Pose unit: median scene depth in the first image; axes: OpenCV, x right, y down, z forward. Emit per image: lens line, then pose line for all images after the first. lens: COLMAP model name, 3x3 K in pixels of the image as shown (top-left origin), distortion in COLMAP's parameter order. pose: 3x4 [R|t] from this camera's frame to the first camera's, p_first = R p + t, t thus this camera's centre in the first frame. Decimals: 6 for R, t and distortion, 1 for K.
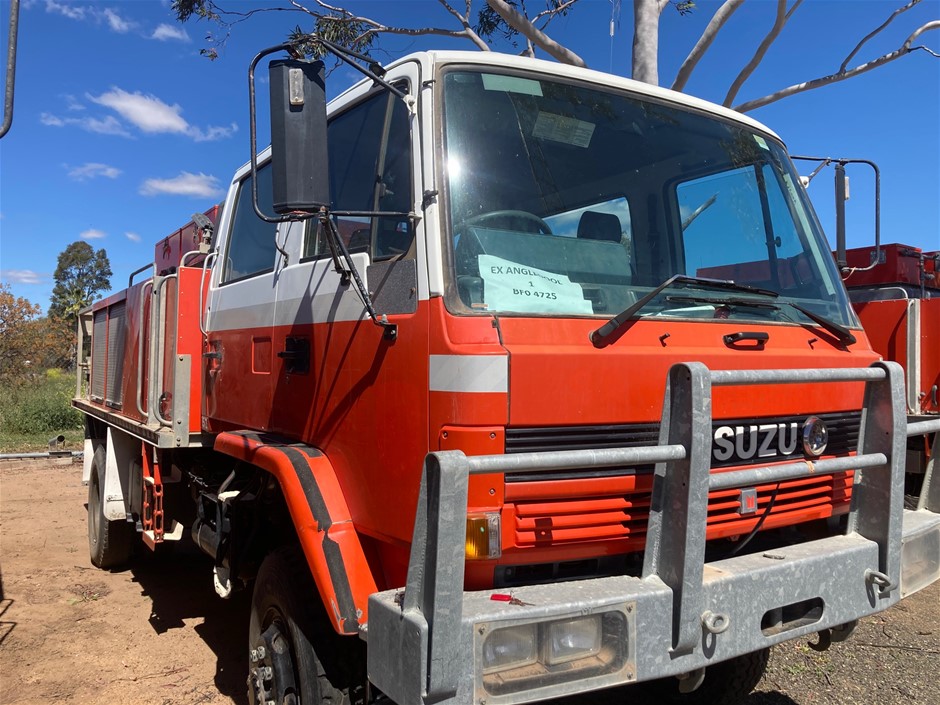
lens RADIAL K [[690.4, 0, 470.8], [0, 690.4, 320.5], [0, 0, 1]] dist [0.007279, 0.003284]
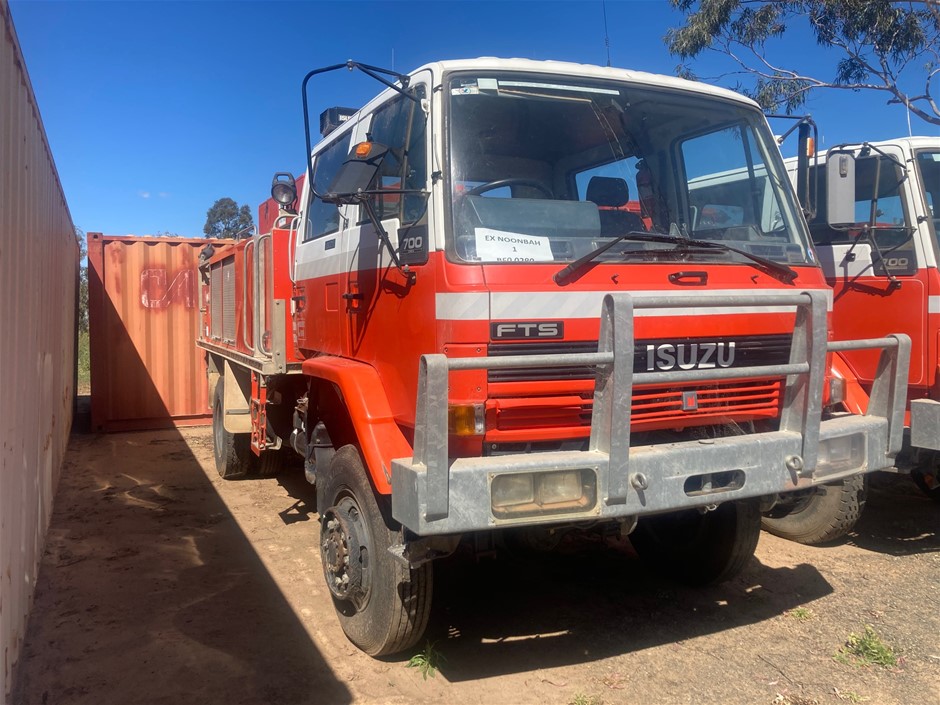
lens RADIAL K [[690.4, 0, 470.8], [0, 690.4, 320.5], [0, 0, 1]] dist [0.007279, 0.003284]
pose [[0.990416, -0.012291, -0.137571, 0.174082], [0.023003, 0.996800, 0.076549, 0.000311], [0.136190, -0.078980, 0.987529, -0.326095]]
